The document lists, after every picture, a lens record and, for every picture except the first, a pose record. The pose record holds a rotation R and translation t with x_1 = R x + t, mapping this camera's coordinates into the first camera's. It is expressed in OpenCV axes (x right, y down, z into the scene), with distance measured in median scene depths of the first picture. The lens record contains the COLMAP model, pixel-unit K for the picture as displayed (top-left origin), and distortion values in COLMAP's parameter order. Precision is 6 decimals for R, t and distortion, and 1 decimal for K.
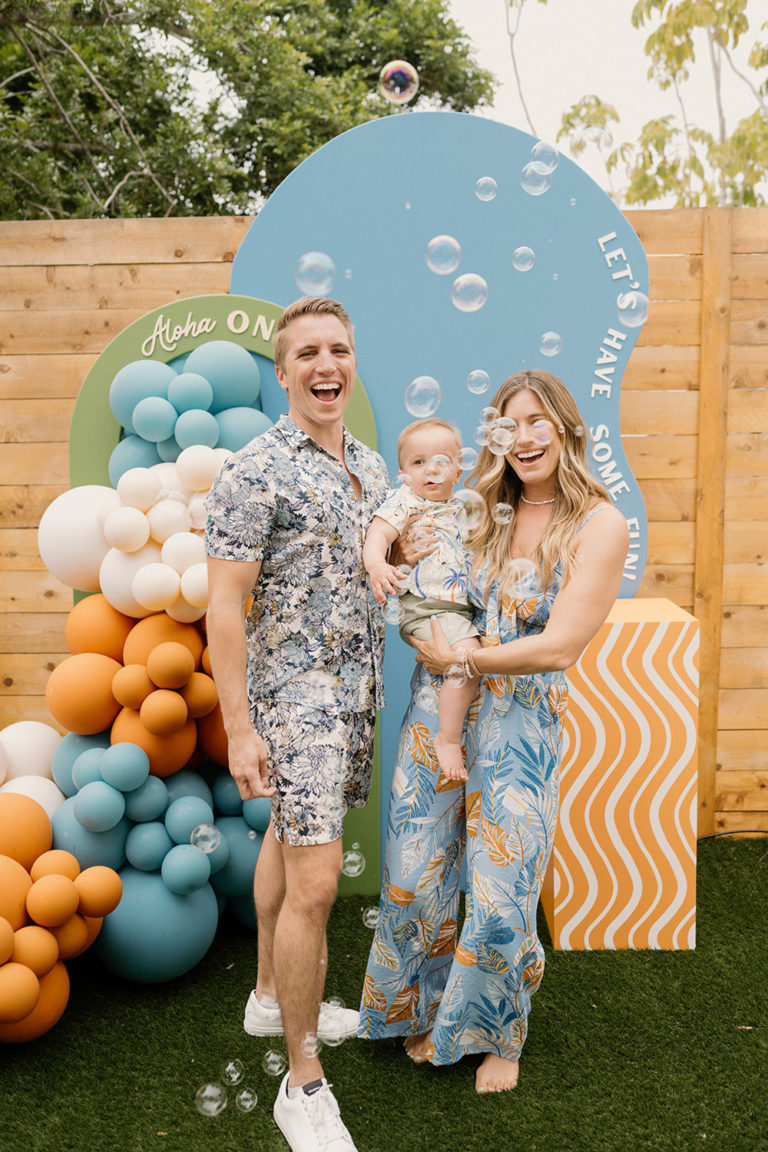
lens RADIAL K [[1094.1, 0, 377.5], [0, 1094.1, 582.4], [0, 0, 1]] dist [-0.015757, 0.000000]
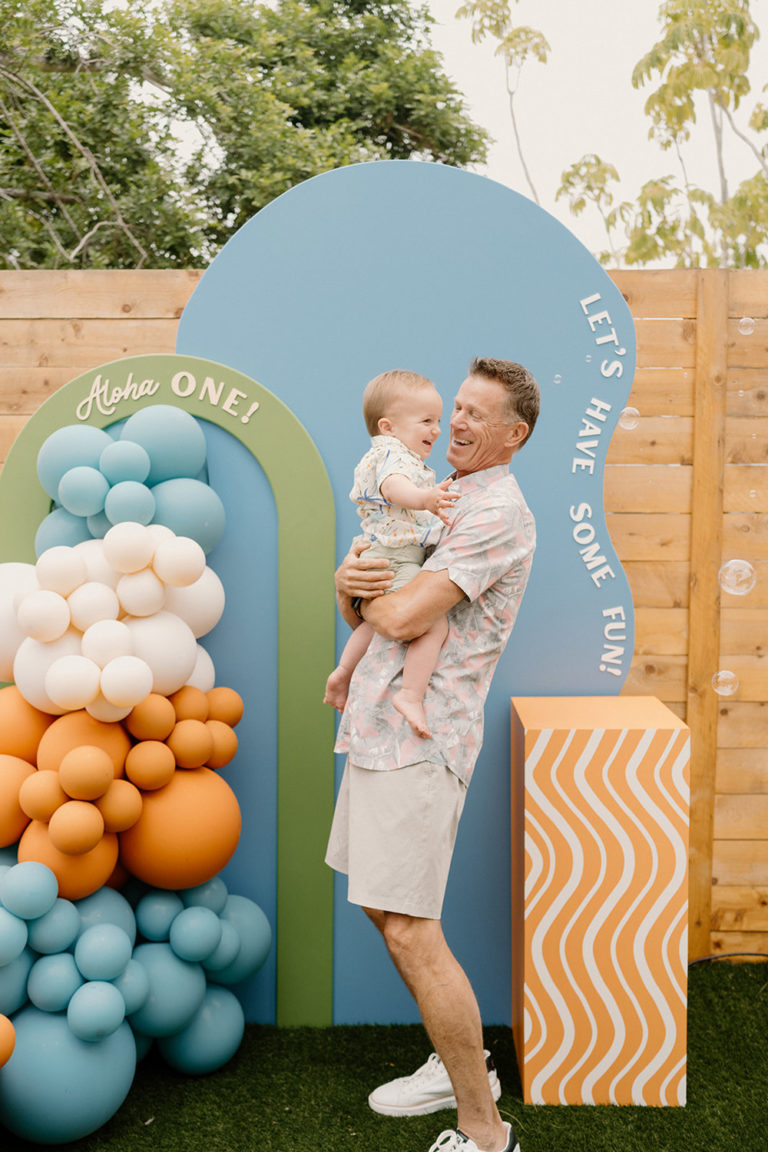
lens RADIAL K [[1094.1, 0, 390.1], [0, 1094.1, 569.0], [0, 0, 1]] dist [-0.015757, 0.000000]
pose [[0.999872, 0.015304, 0.004650, 0.038152], [-0.015010, 0.998215, -0.057814, -0.032281], [-0.005526, 0.057737, 0.998317, 0.092860]]
